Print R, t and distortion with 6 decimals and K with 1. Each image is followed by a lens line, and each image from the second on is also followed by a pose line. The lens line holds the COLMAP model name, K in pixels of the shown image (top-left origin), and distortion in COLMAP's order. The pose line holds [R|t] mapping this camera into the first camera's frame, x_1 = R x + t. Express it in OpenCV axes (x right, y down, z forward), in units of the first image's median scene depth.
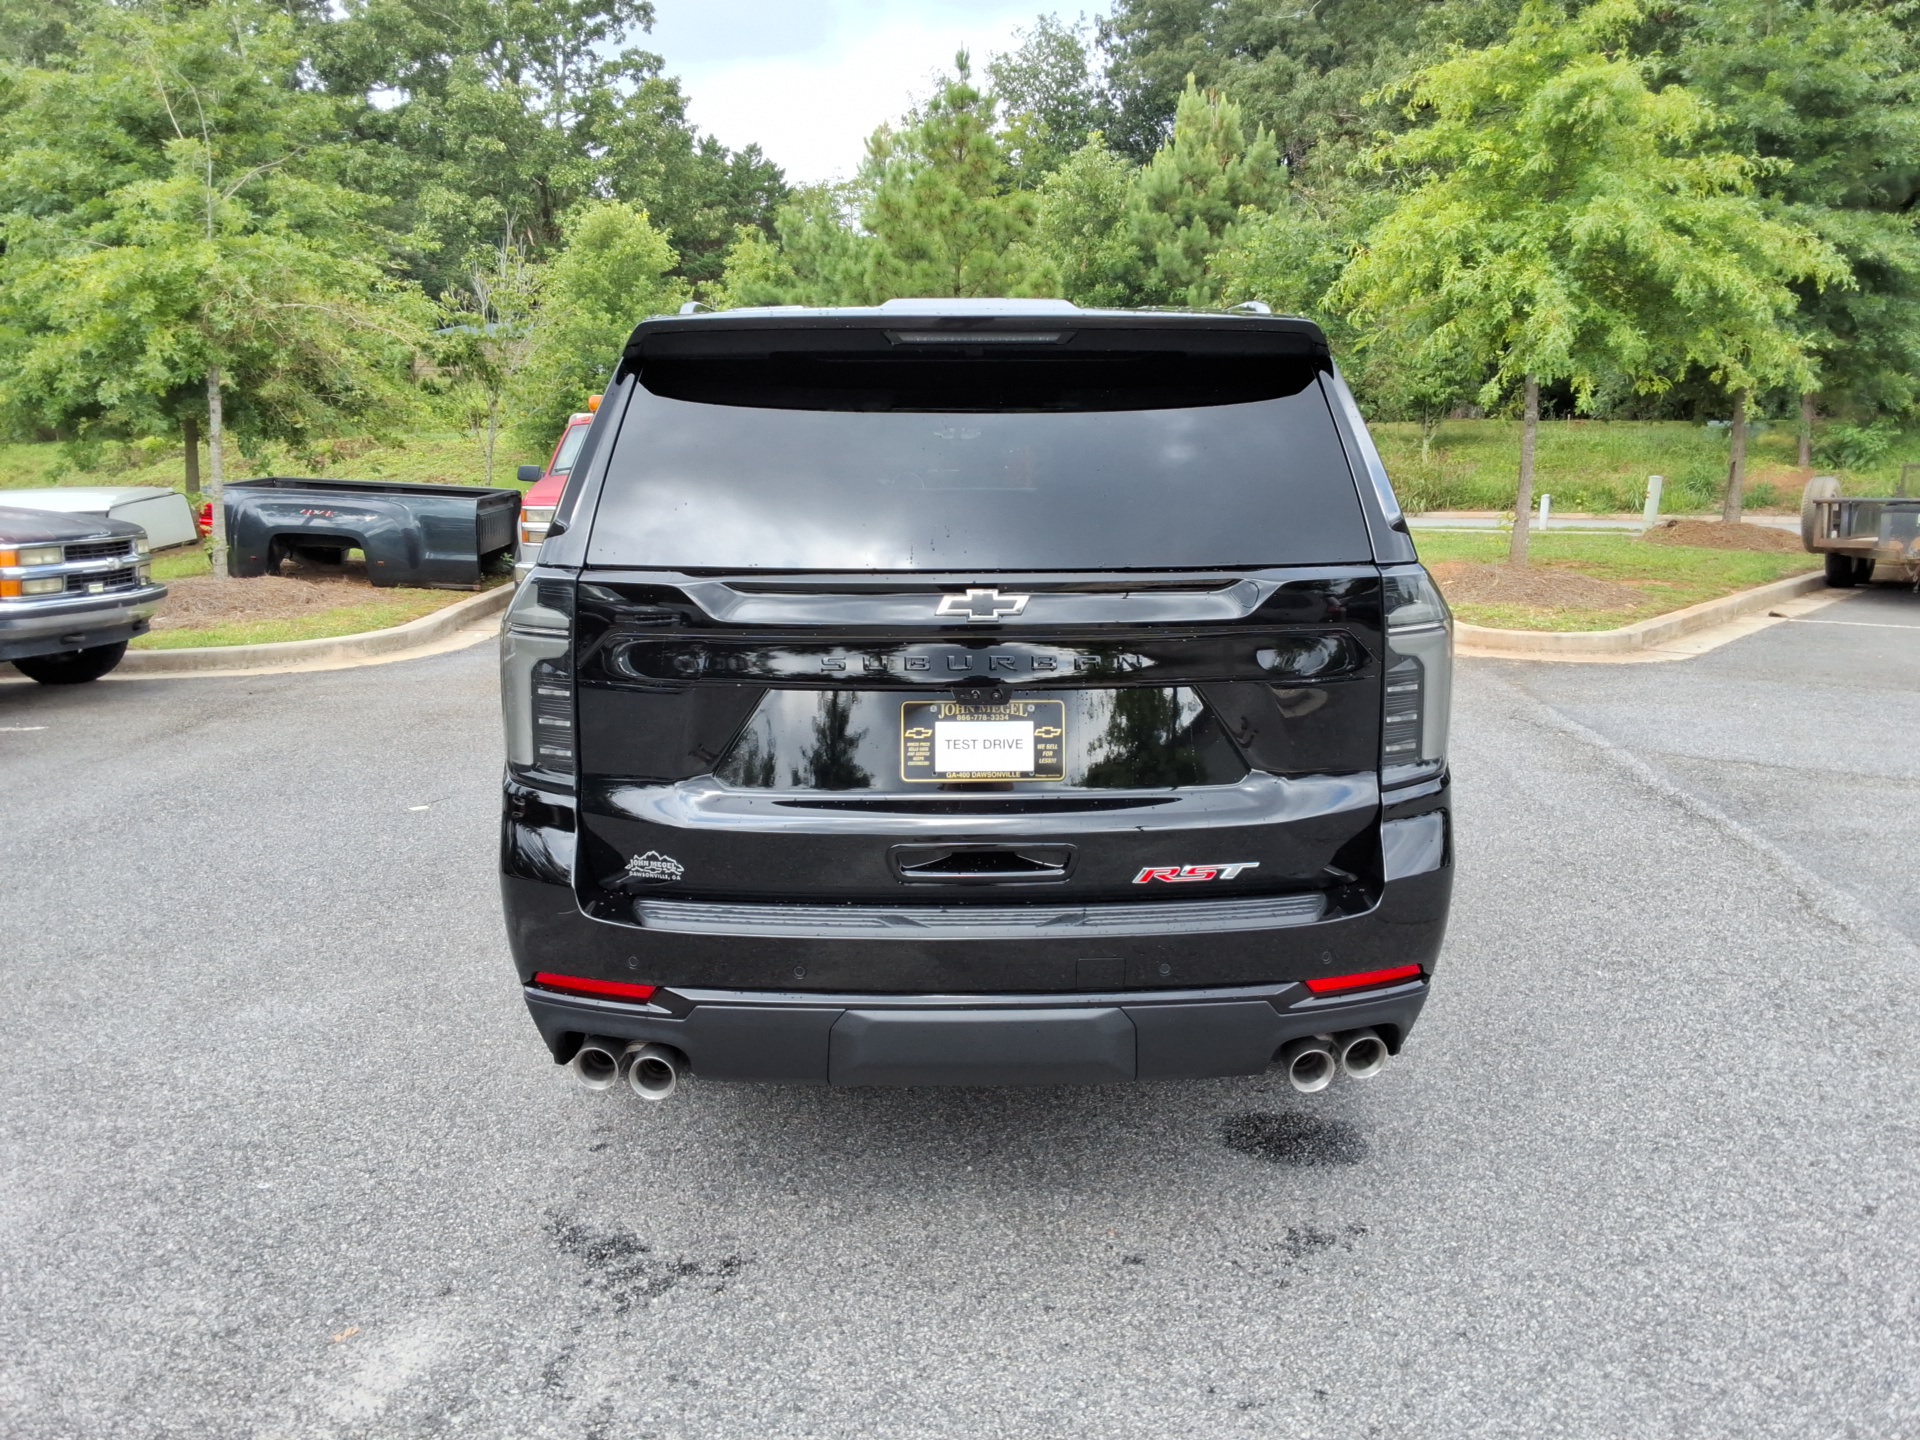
lens RADIAL K [[1541.0, 0, 966.4], [0, 1541.0, 720.1], [0, 0, 1]] dist [0.098419, -0.159329]
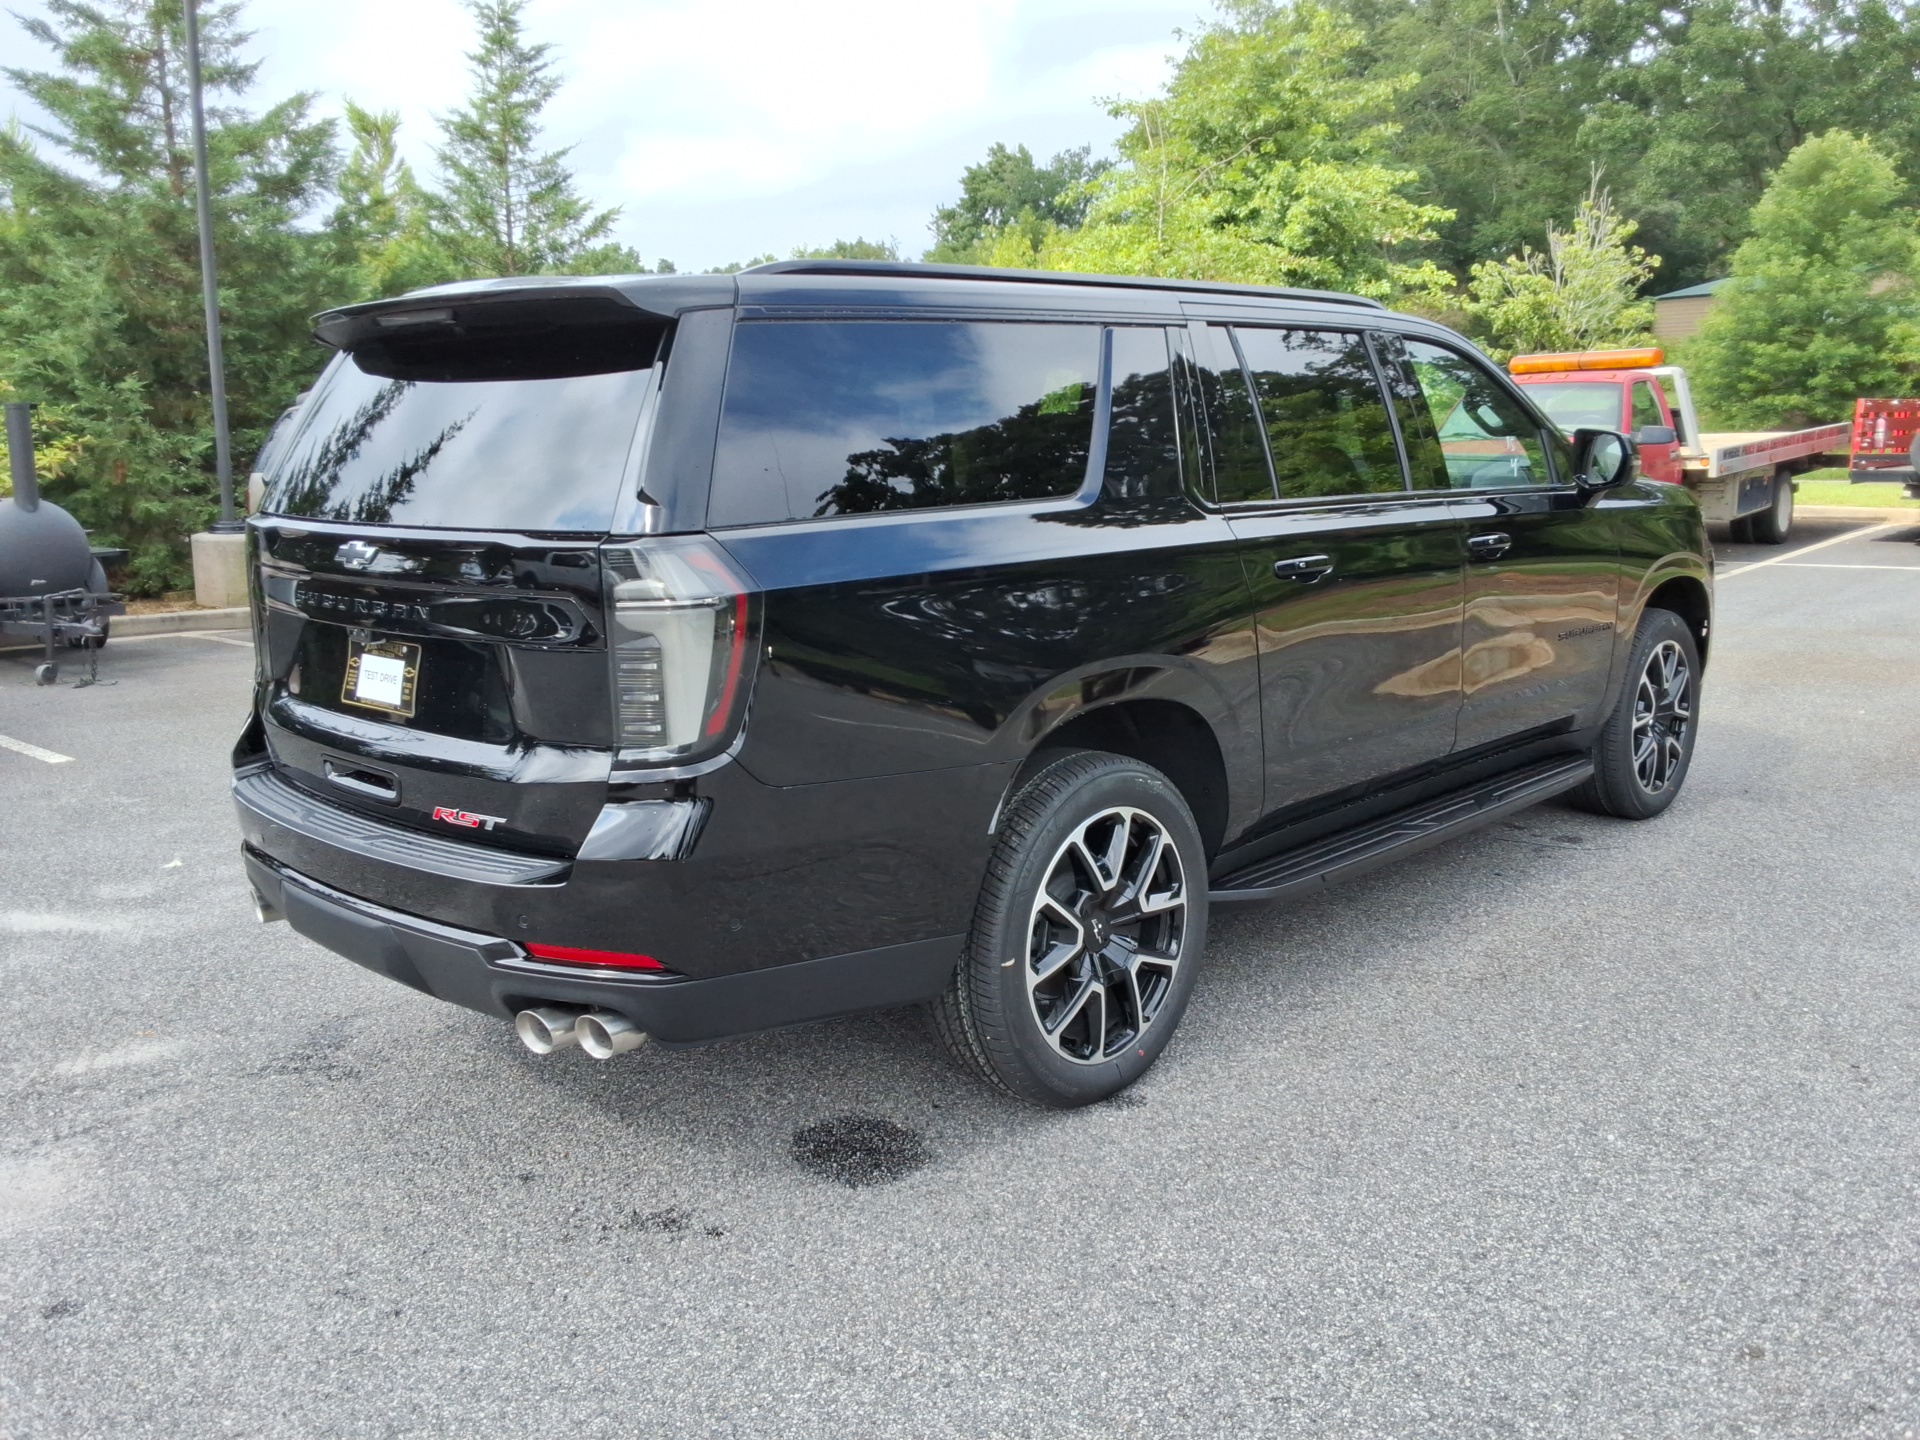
lens RADIAL K [[1534.0, 0, 971.7], [0, 1534.0, 717.0], [0, 0, 1]] dist [0.107578, -0.160066]
pose [[0.716324, 0.117300, -0.687837, 0.244214], [-0.104066, 0.992703, 0.060914, -0.015449], [0.689963, 0.027946, 0.723305, 0.101585]]
